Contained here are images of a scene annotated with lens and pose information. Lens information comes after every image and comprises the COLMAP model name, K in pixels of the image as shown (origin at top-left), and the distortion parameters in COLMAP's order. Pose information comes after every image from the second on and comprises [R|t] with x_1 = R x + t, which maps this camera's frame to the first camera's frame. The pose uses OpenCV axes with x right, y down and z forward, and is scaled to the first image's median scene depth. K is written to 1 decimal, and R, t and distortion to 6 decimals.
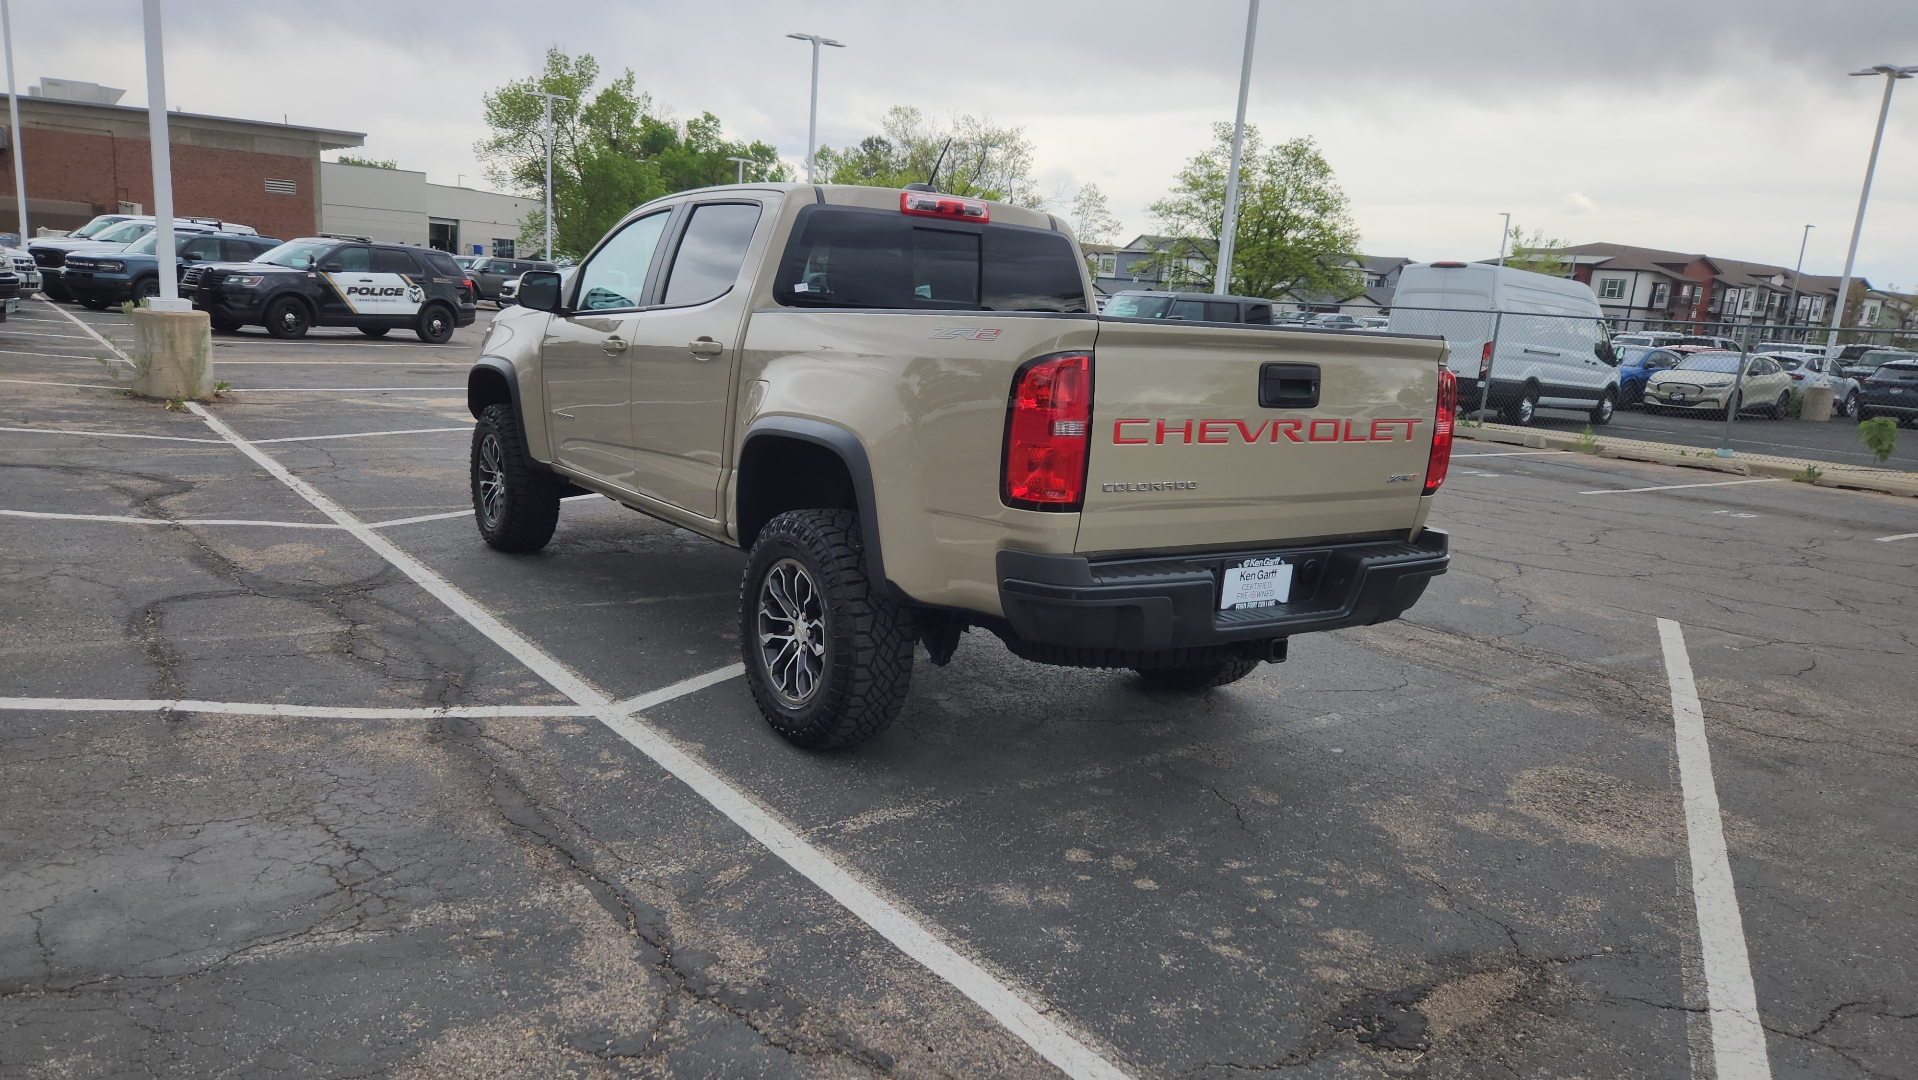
lens RADIAL K [[1281.7, 0, 925.2], [0, 1281.7, 548.9], [0, 0, 1]] dist [0.070528, -0.056842]
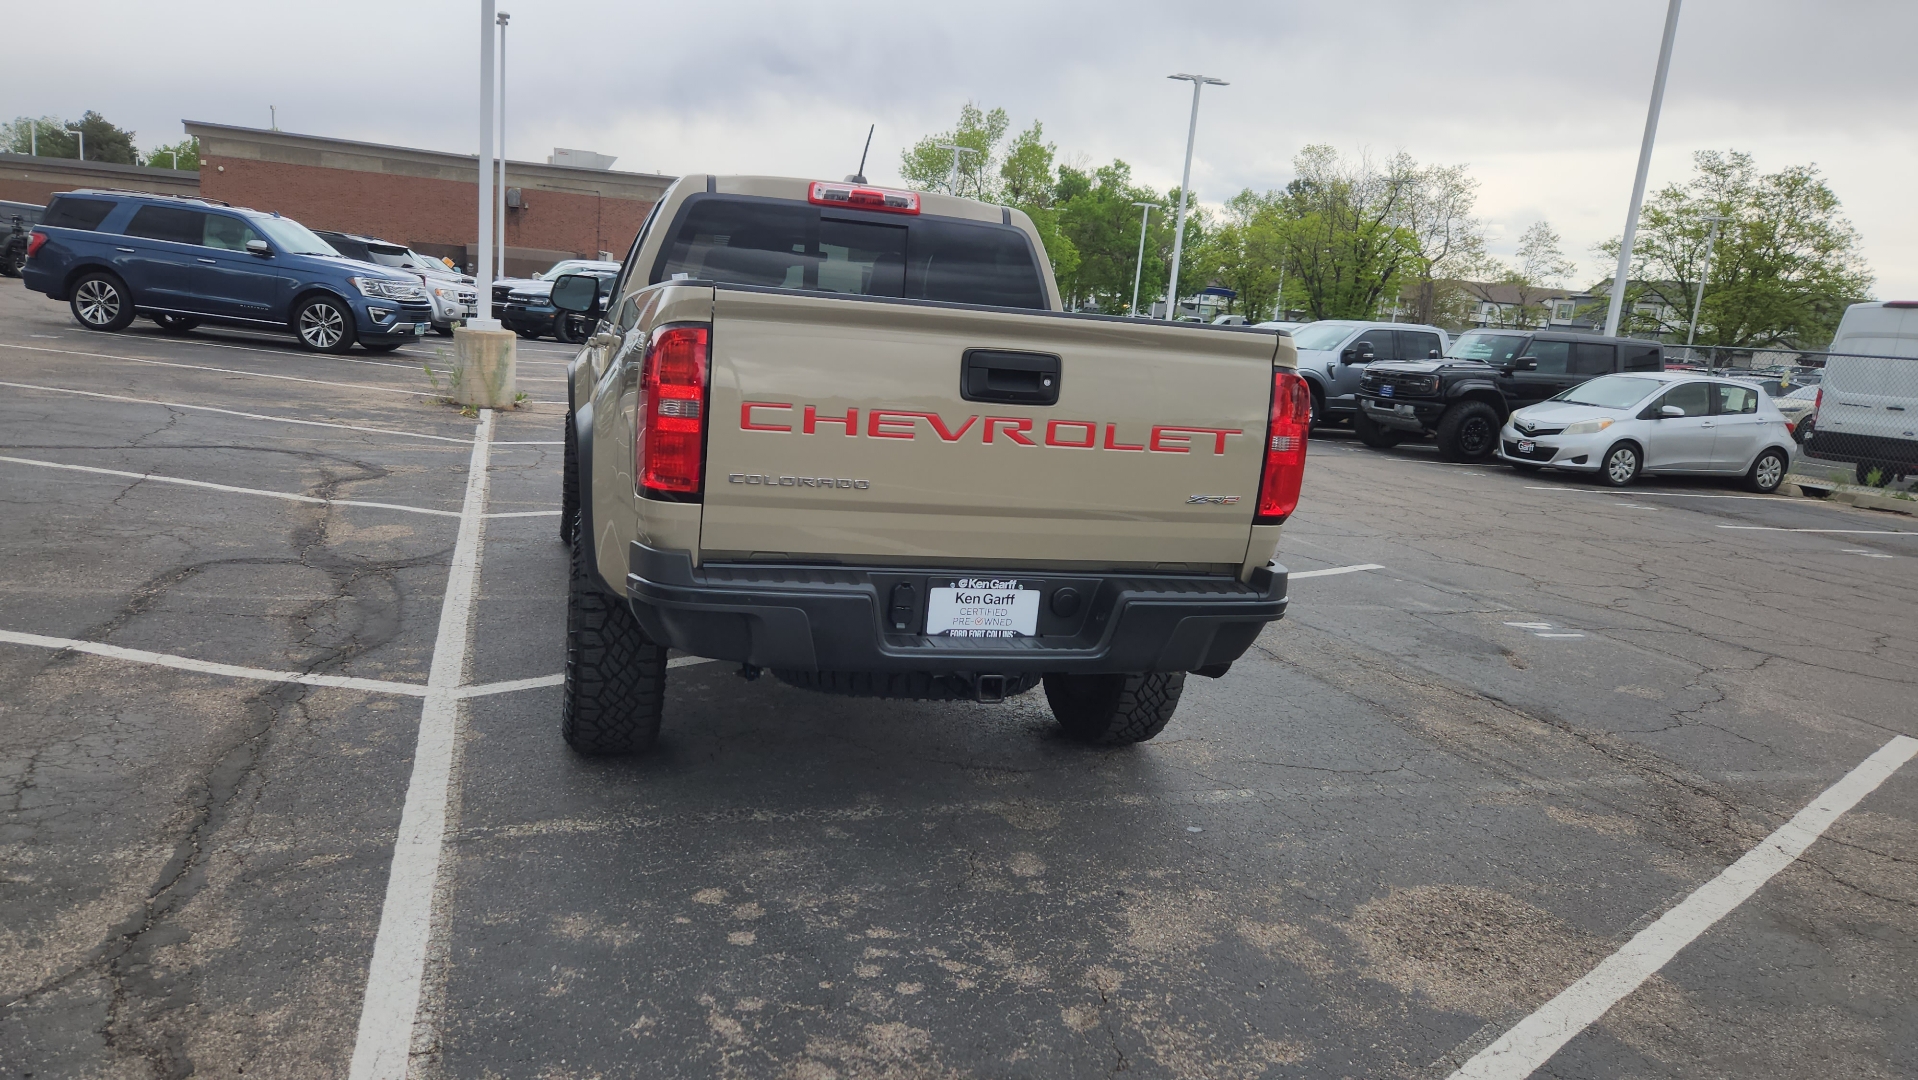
lens RADIAL K [[1281.7, 0, 934.5], [0, 1281.7, 534.2], [0, 0, 1]] dist [0.070528, -0.056842]
pose [[0.949817, 0.062426, -0.306513, 0.353782], [-0.076261, 0.996530, -0.033357, 0.006155], [0.303367, 0.055058, 0.951282, 0.131158]]
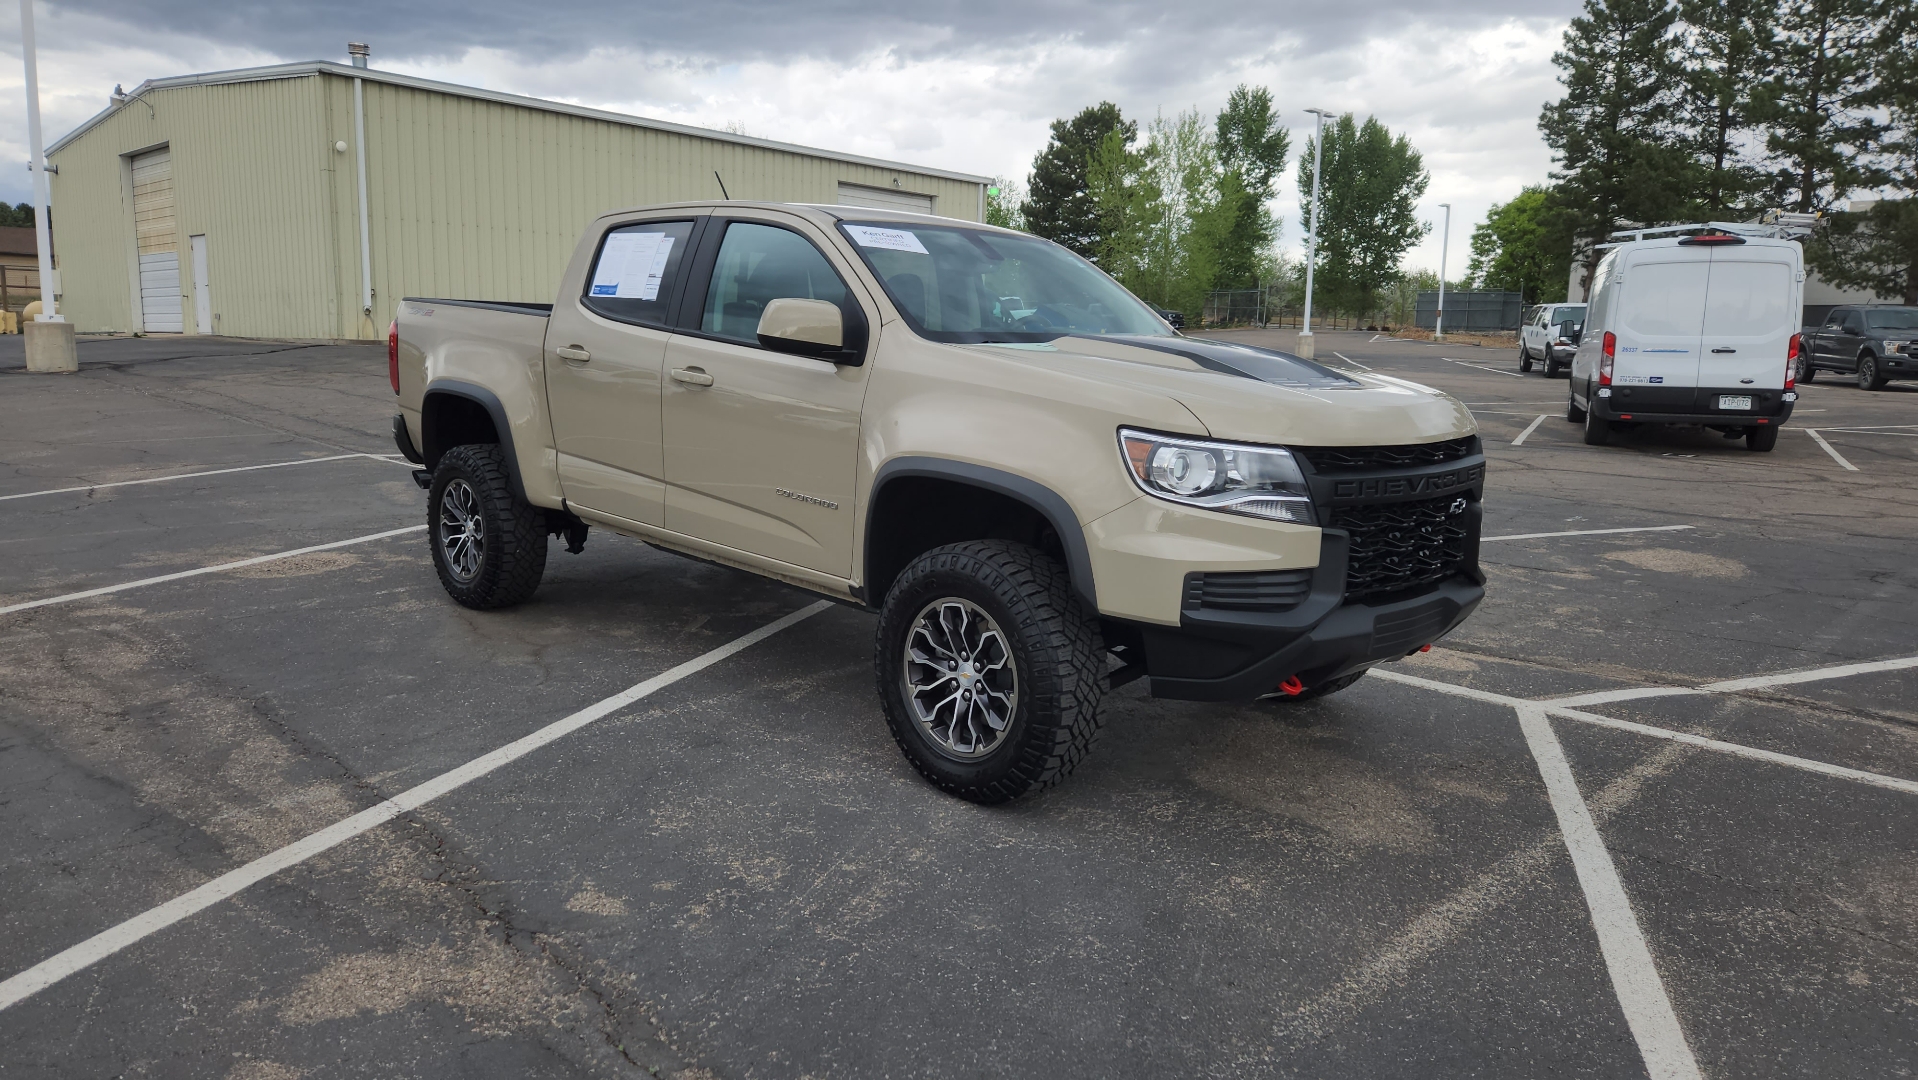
lens RADIAL K [[1284.9, 0, 943.3], [0, 1284.9, 533.2], [0, 0, 1]] dist [0.068859, -0.055285]
pose [[-0.979534, -0.068319, -0.189328, 0.016040], [-0.128493, 0.936270, 0.326936, -0.405019], [0.154927, 0.344572, -0.925888, 2.169470]]
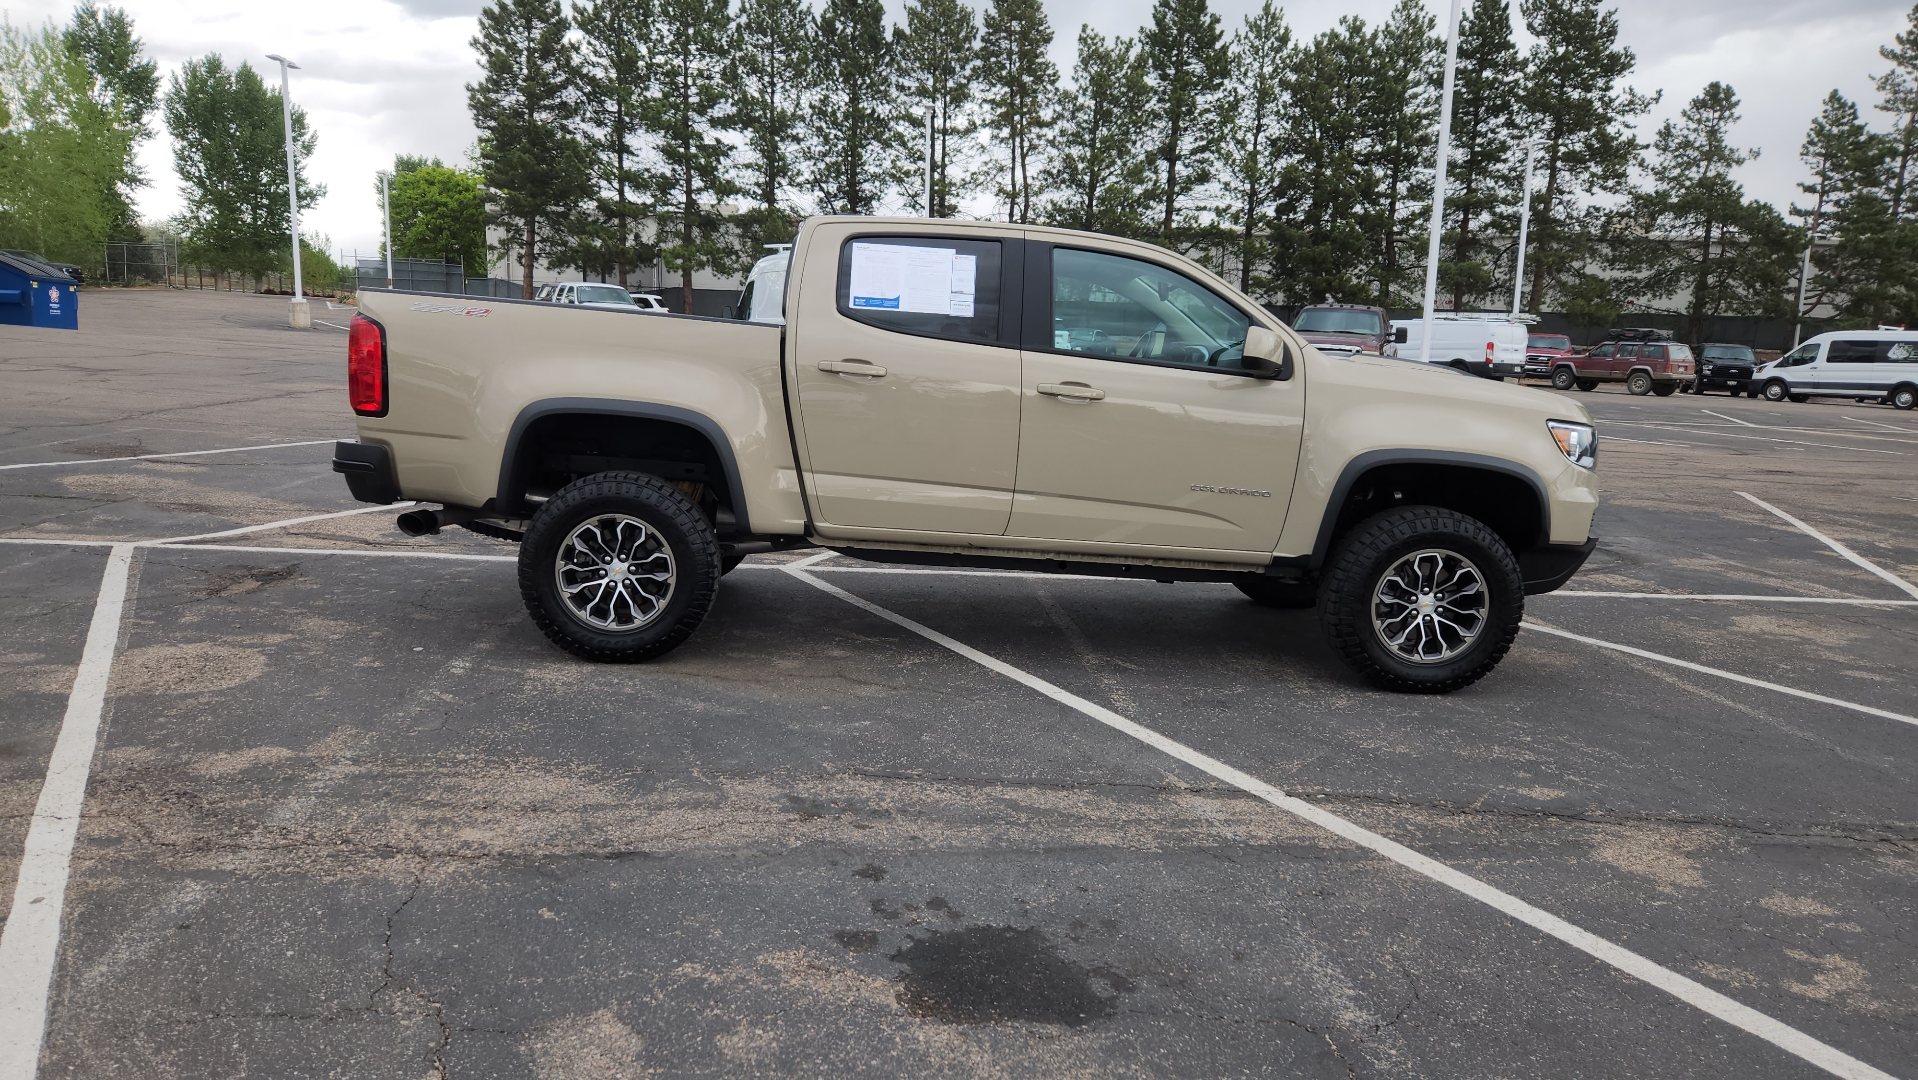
lens RADIAL K [[1284.9, 0, 927.4], [0, 1284.9, 531.5], [0, 0, 1]] dist [0.068859, -0.055285]
pose [[-0.531619, 0.033402, -0.846325, 0.933980], [-0.241741, 0.951675, 0.189409, -0.244269], [0.811753, 0.305285, -0.497854, 1.692019]]
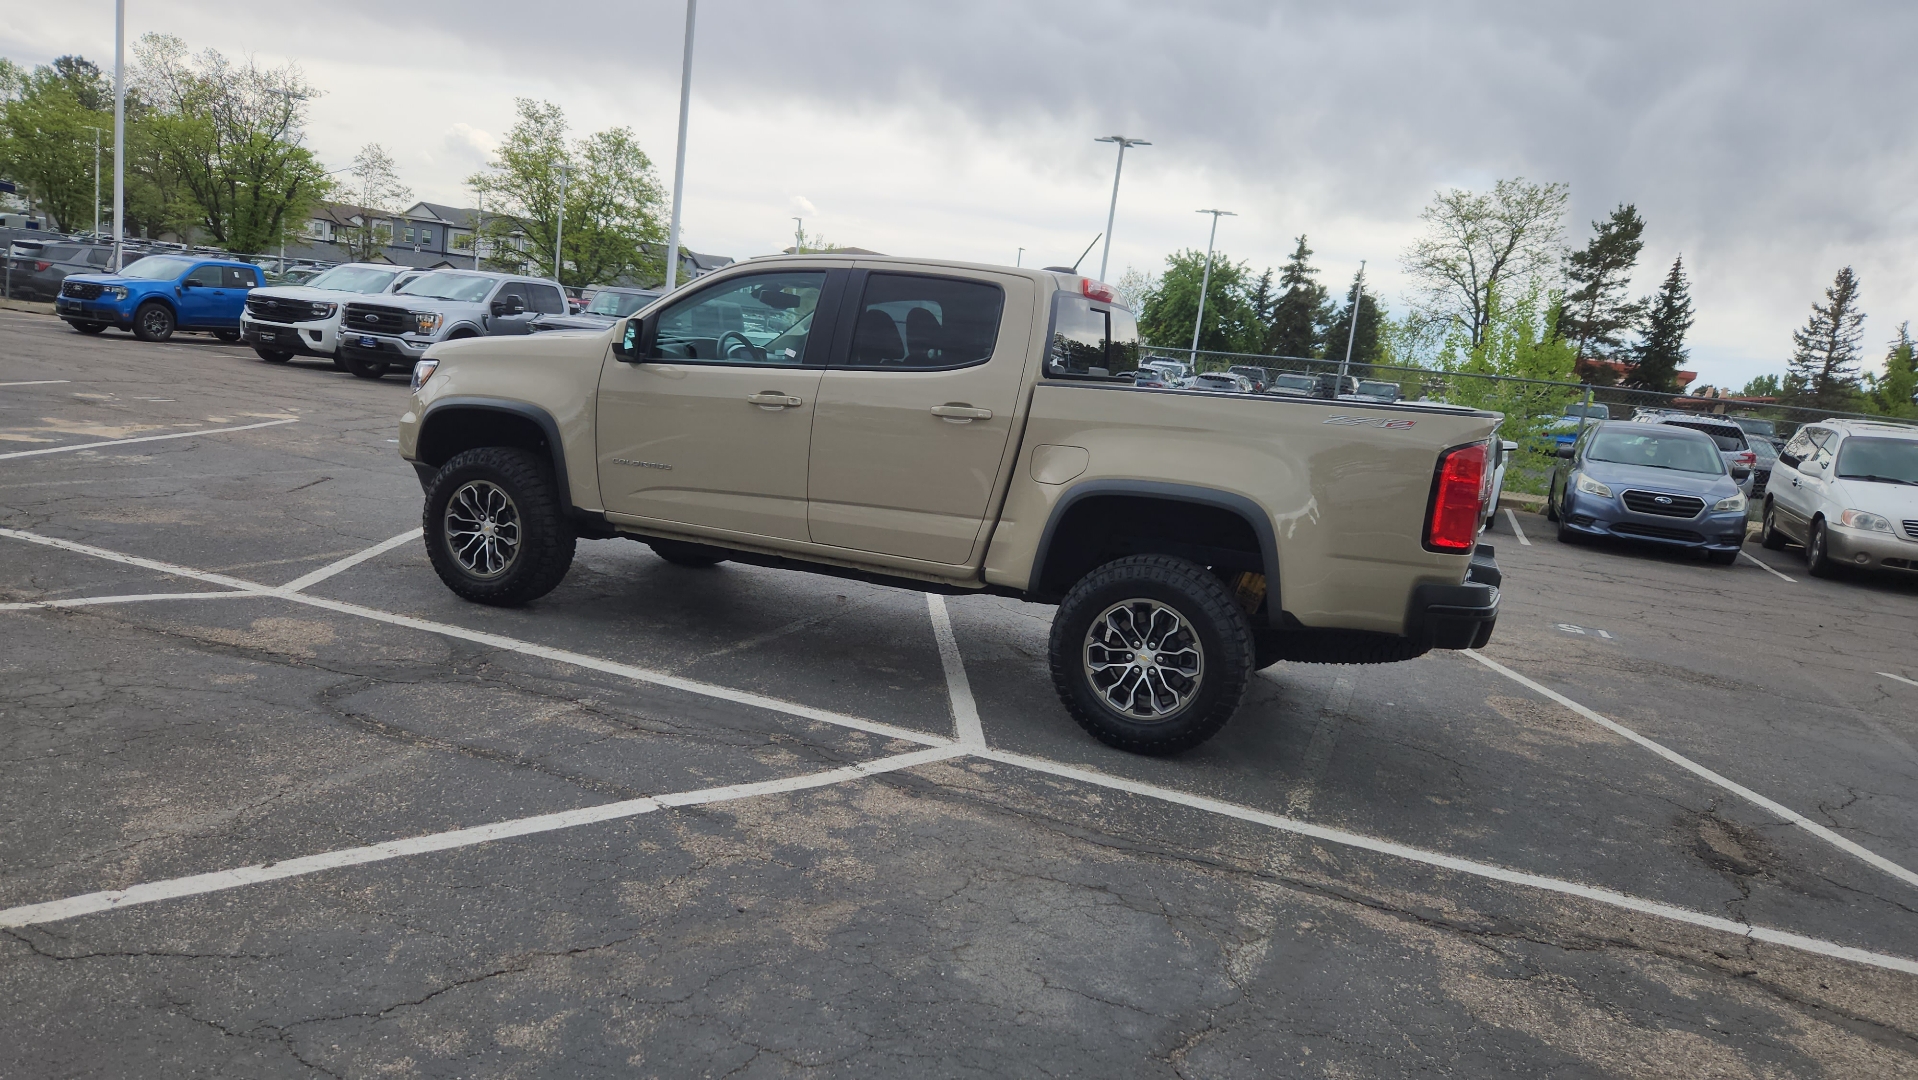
lens RADIAL K [[1281.7, 0, 930.2], [0, 1281.7, 524.5], [0, 0, 1]] dist [0.070528, -0.056842]
pose [[0.851112, -0.050808, 0.522519, -0.715333], [0.051465, 0.998587, 0.013269, -0.069618], [-0.522455, 0.015598, 0.852524, 0.066125]]
